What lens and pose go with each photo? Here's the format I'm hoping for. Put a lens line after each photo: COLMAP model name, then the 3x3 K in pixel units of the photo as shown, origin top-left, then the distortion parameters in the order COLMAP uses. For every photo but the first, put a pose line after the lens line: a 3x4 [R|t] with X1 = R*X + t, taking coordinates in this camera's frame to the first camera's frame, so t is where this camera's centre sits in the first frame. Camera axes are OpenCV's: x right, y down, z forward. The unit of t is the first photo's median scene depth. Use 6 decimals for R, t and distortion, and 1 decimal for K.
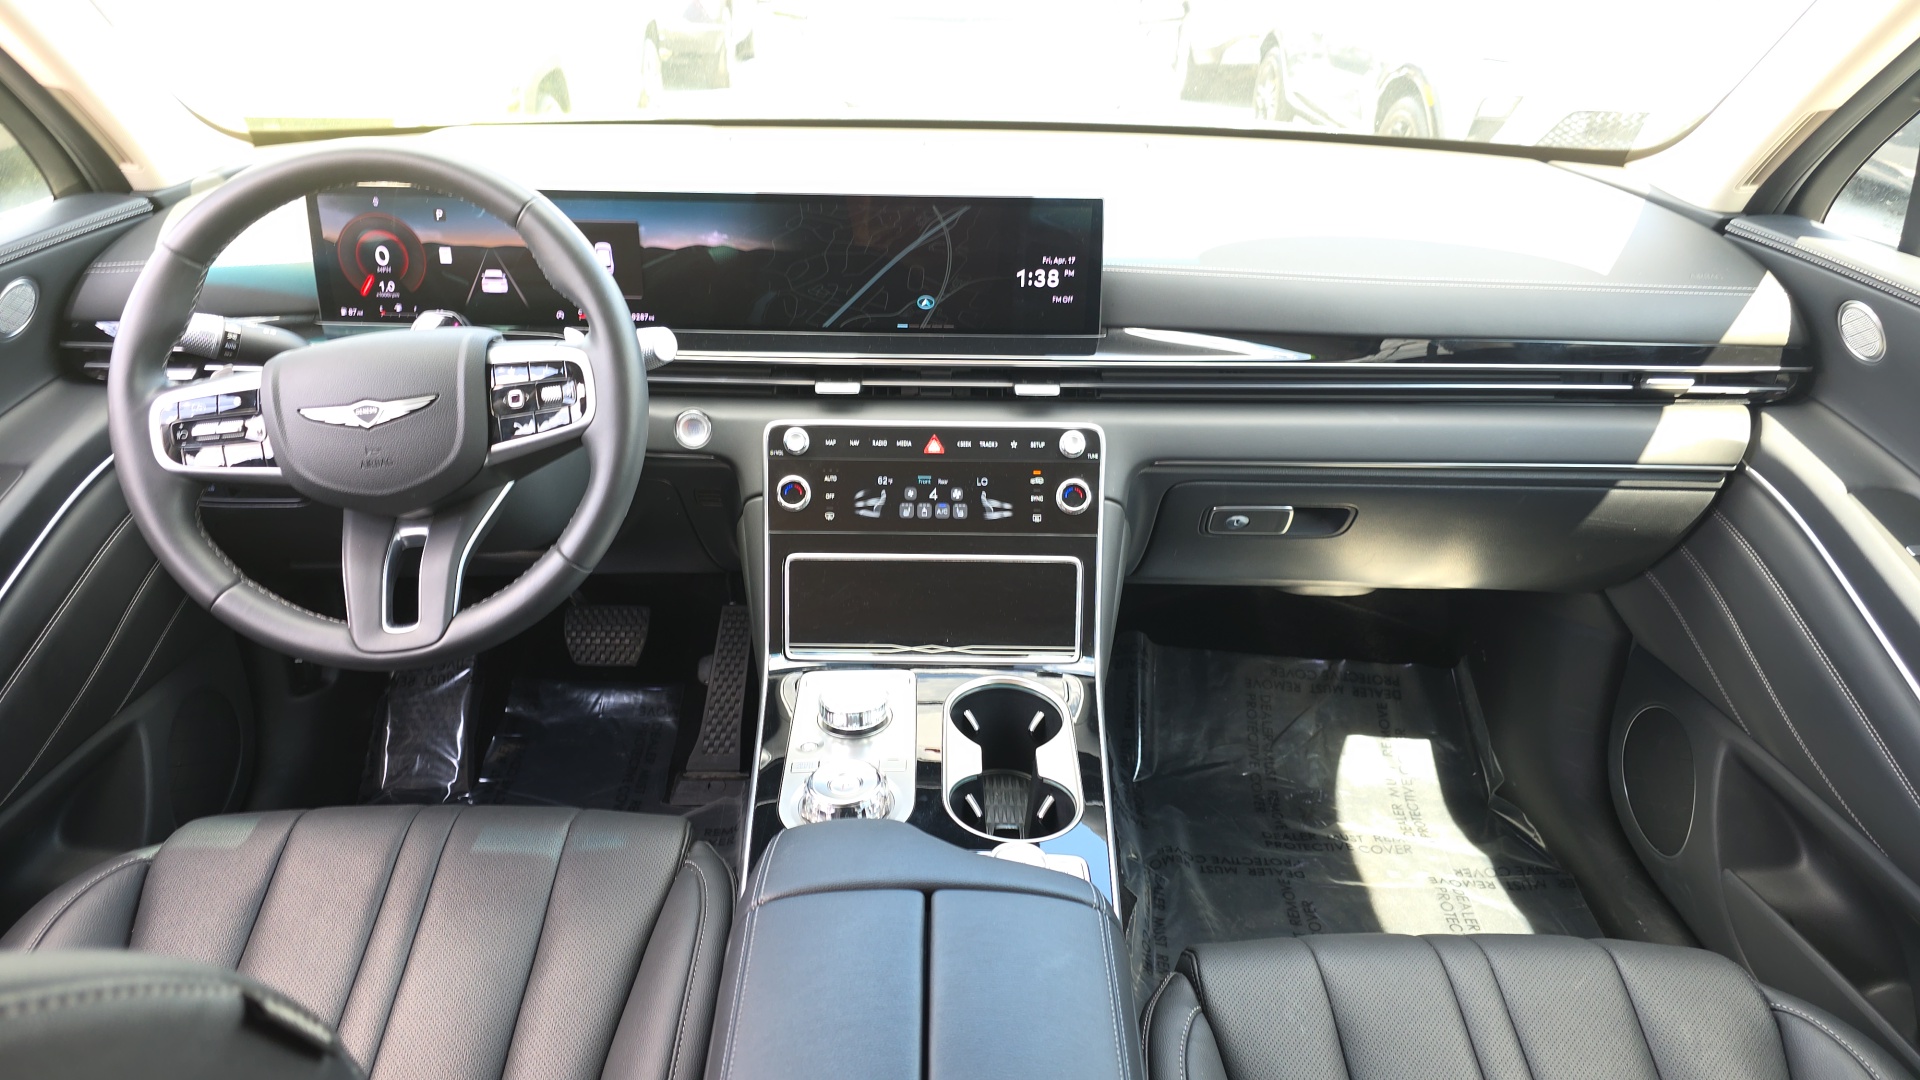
lens RADIAL K [[1299.0, 0, 937.5], [0, 1299.0, 506.8], [0, 0, 1]] dist [0.045886, -0.051547]
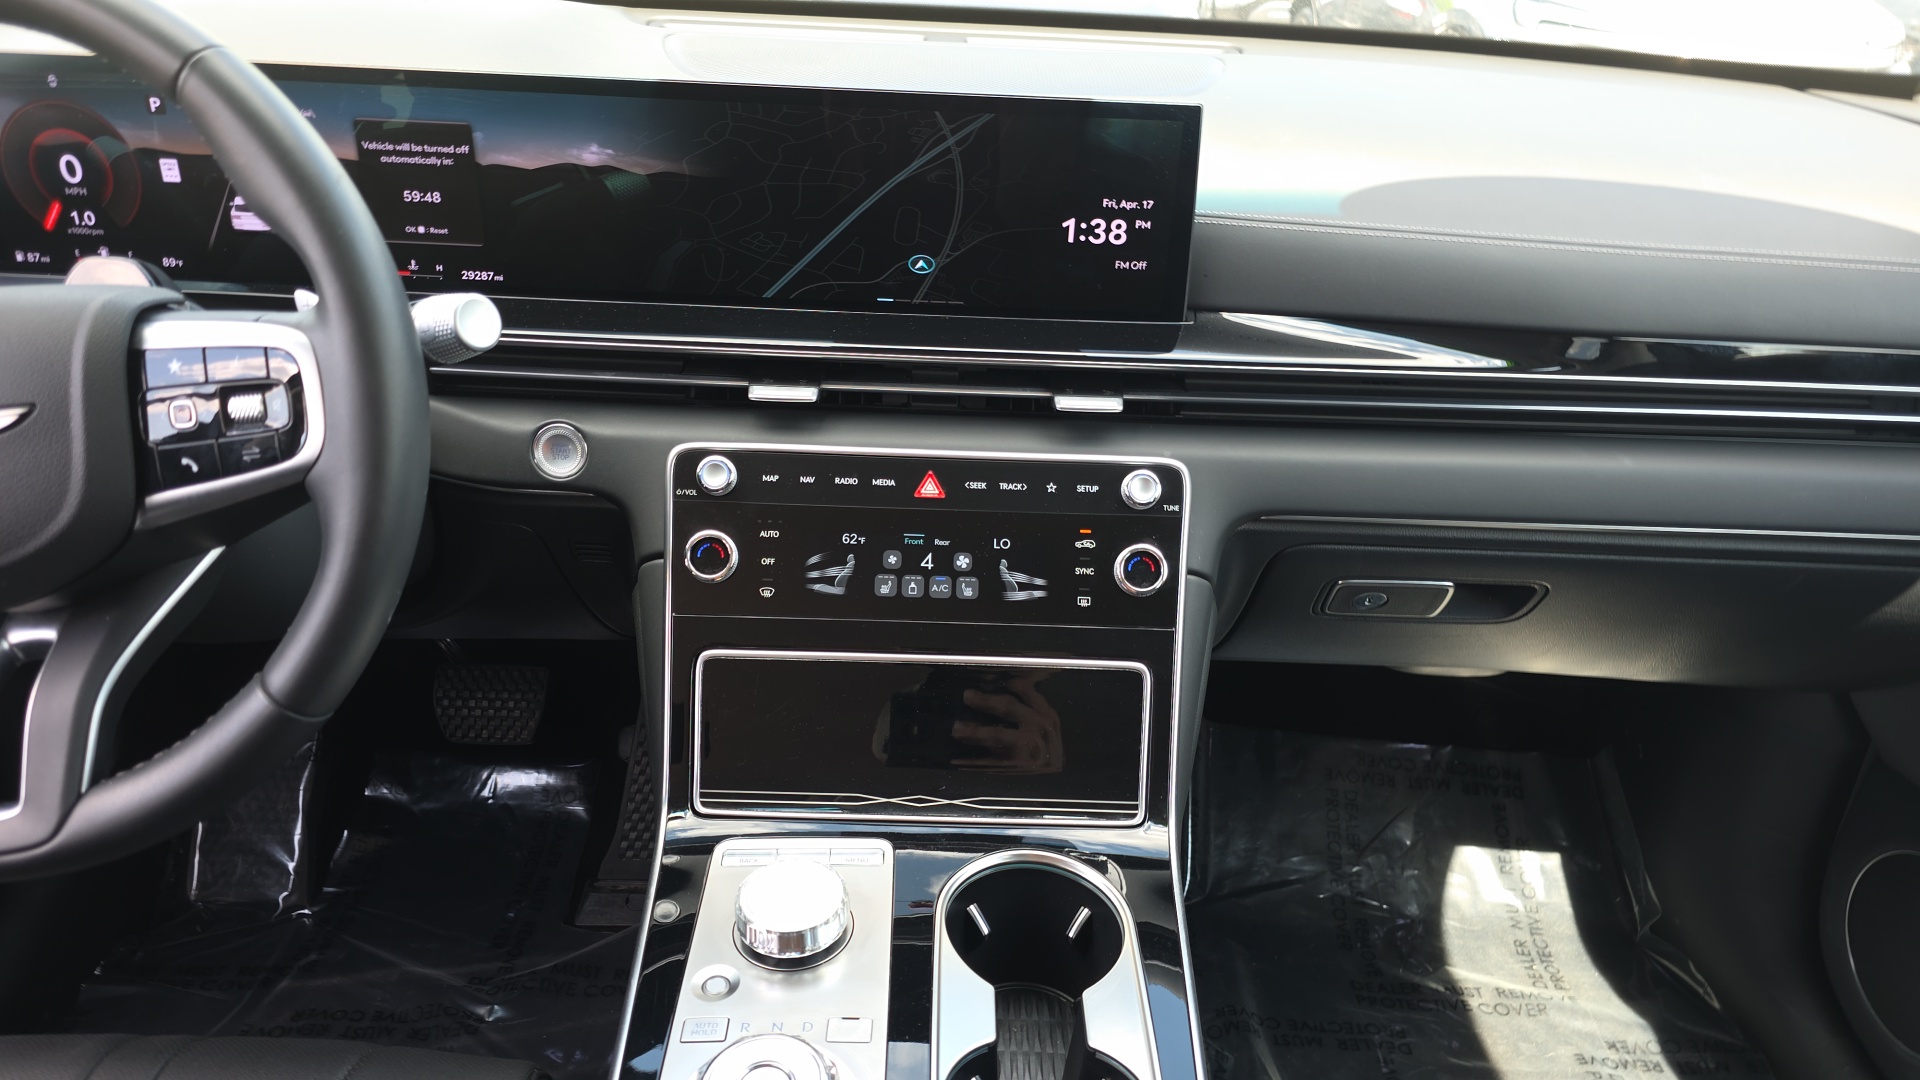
lens RADIAL K [[1299.0, 0, 963.6], [0, 1299.0, 568.1], [0, 0, 1]] dist [0.045886, -0.051547]
pose [[0.999530, 0.020446, 0.022860, 0.000346], [-0.021923, 0.997555, 0.066355, -0.049377], [-0.021447, -0.066825, 0.997534, 0.340226]]
